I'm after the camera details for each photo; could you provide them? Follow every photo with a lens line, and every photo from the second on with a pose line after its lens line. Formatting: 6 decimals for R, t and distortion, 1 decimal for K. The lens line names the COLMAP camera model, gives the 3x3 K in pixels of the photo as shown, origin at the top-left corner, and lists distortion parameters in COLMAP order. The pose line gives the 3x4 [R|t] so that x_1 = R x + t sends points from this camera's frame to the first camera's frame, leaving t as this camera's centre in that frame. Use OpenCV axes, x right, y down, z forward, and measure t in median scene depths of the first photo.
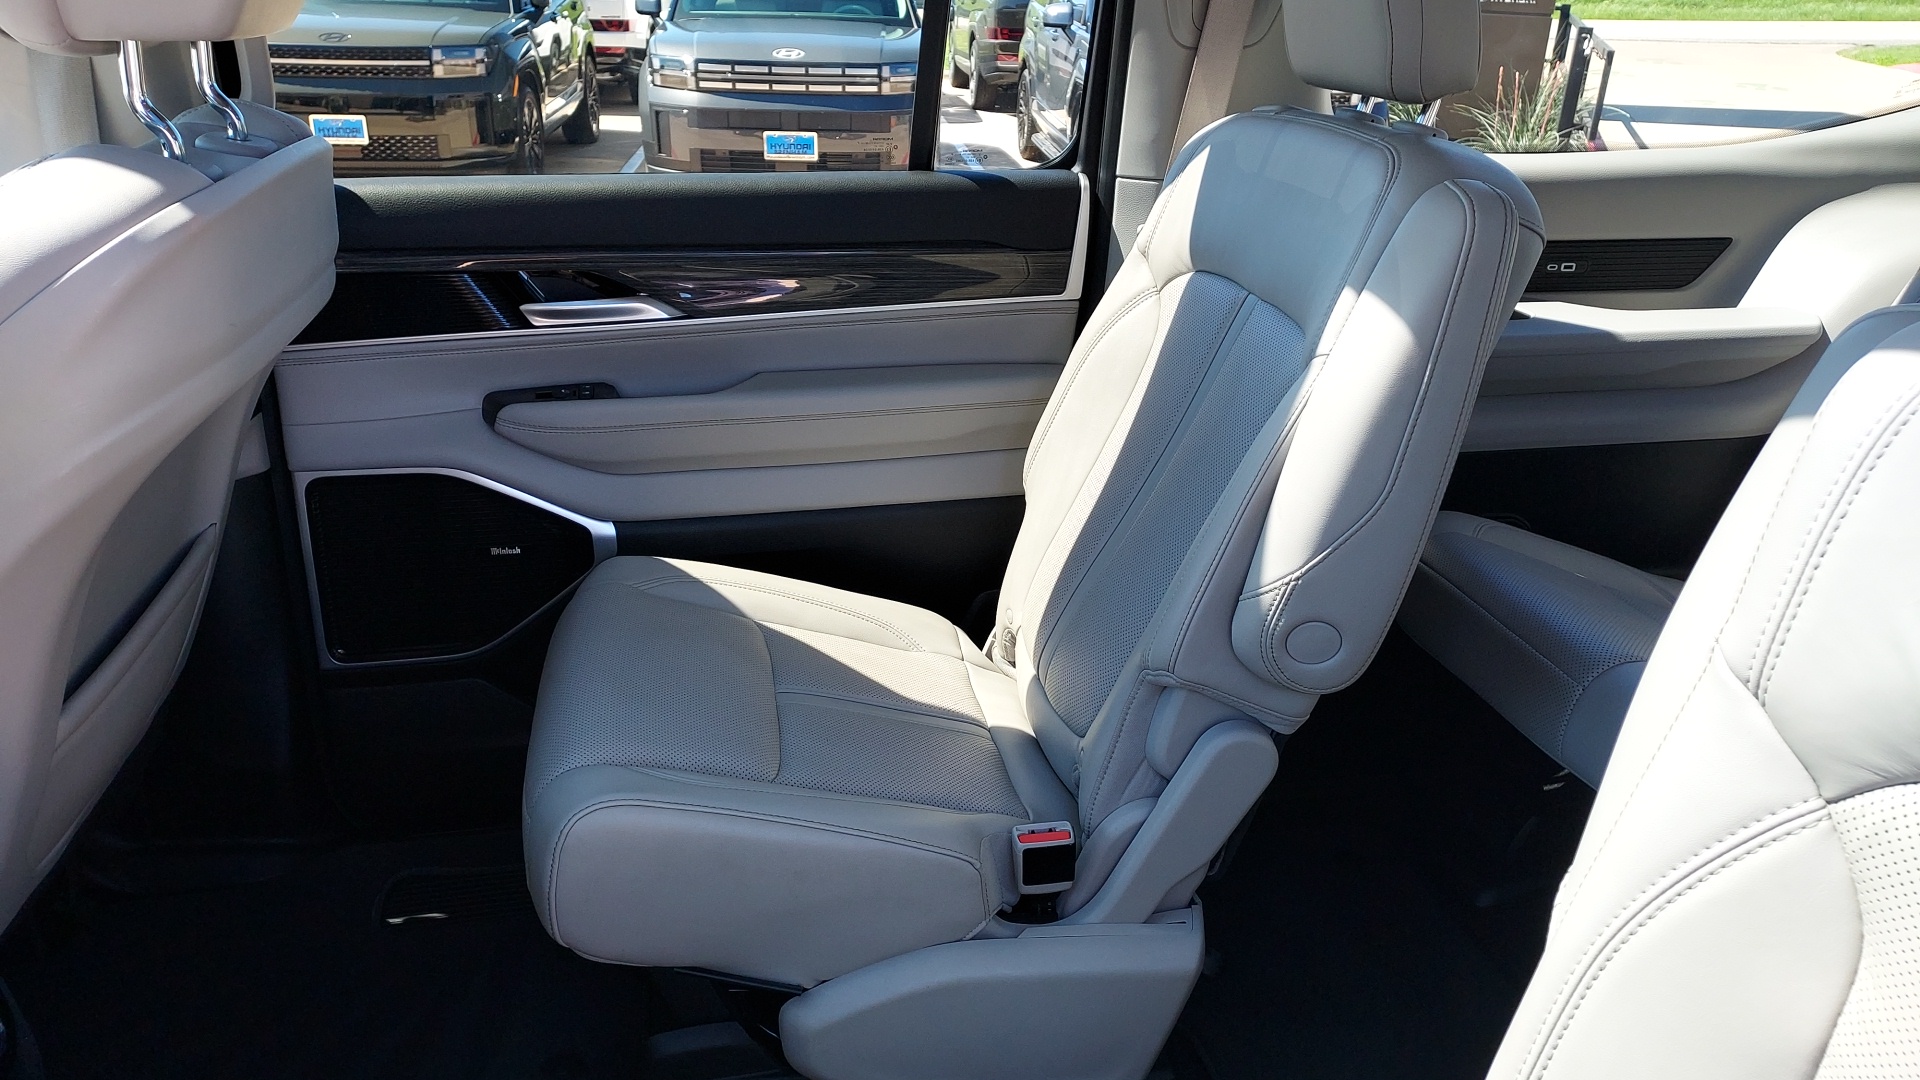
lens RADIAL K [[1464.5, 0, 989.8], [0, 1464.5, 542.3], [0, 0, 1]] dist [0.035803, -0.005290]
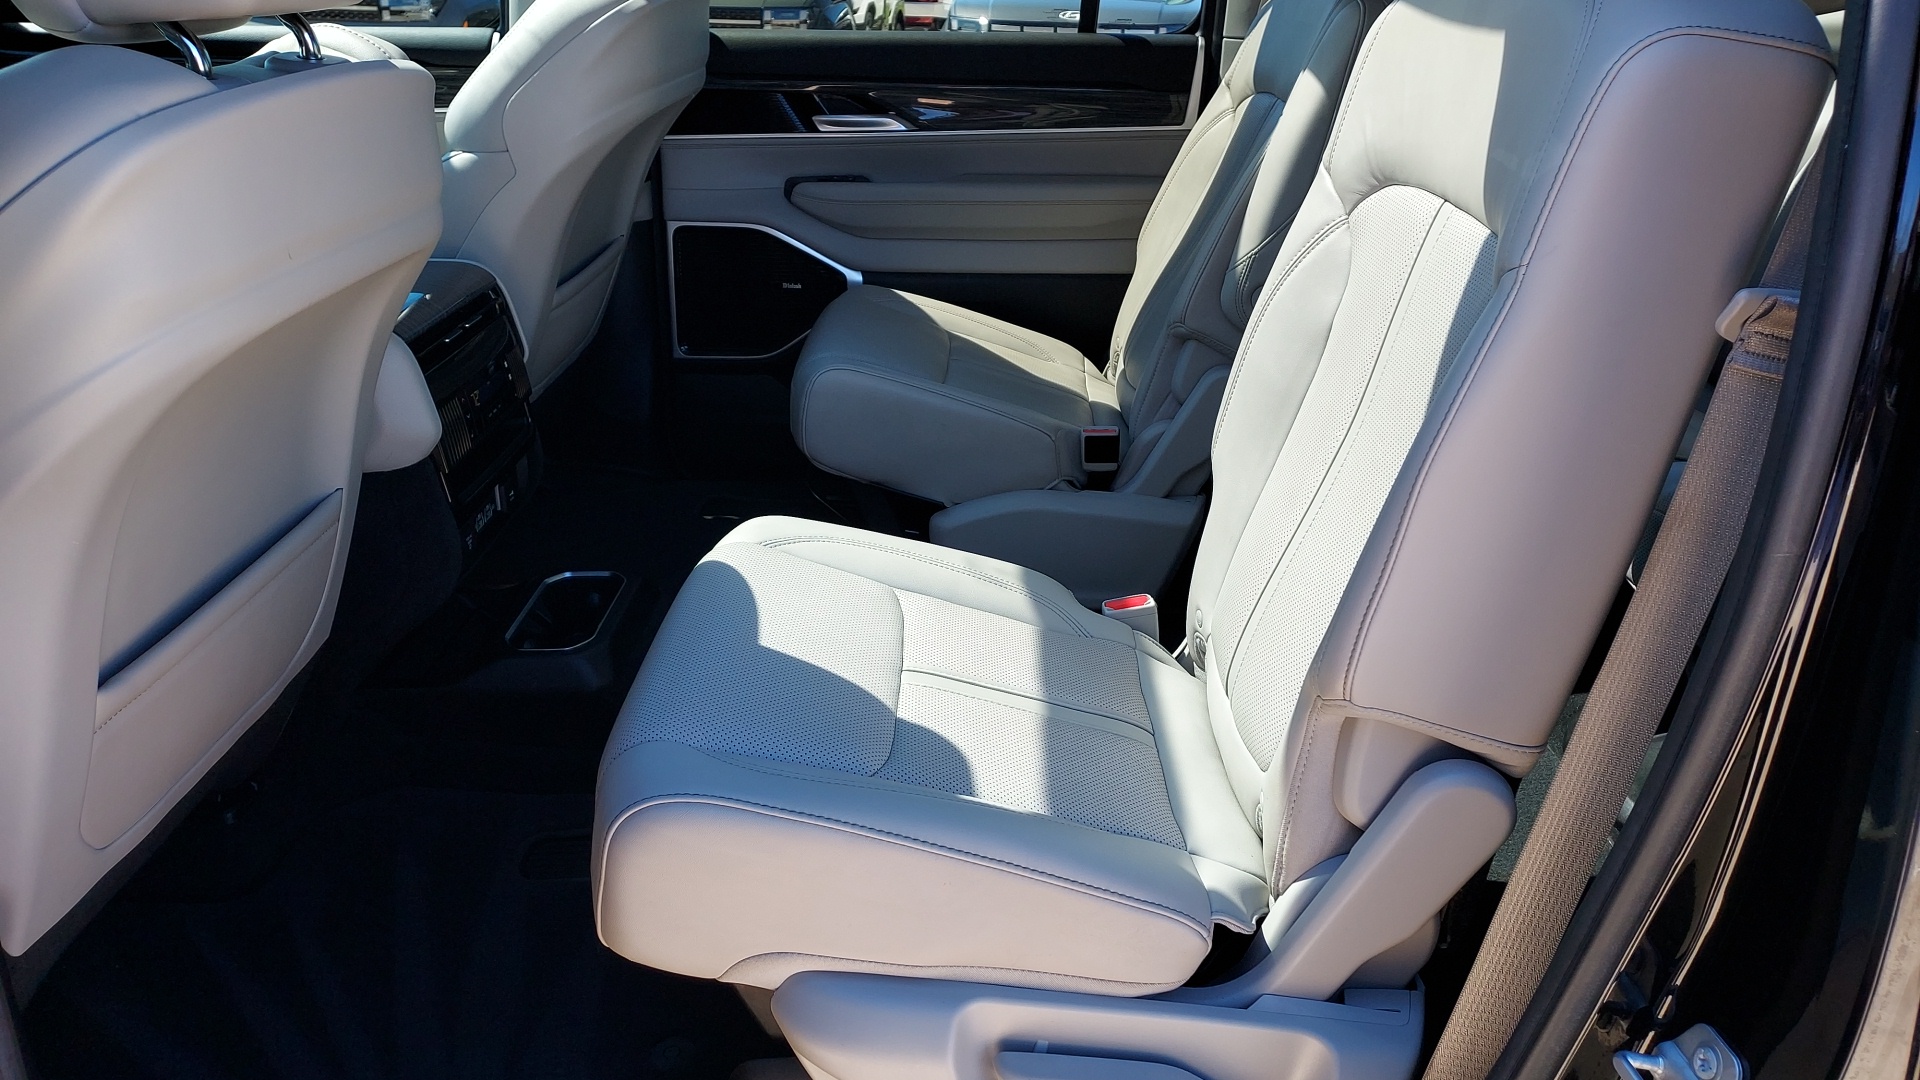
lens RADIAL K [[1387.3, 0, 960.0], [0, 1387.3, 540.0], [0, 0, 1]] dist [0.053695, 0.003997]
pose [[0.977436, 0.082963, -0.194256, 0.142953], [-0.076787, 0.996280, 0.039120, 0.201826], [0.196778, -0.023321, 0.980171, -0.384276]]
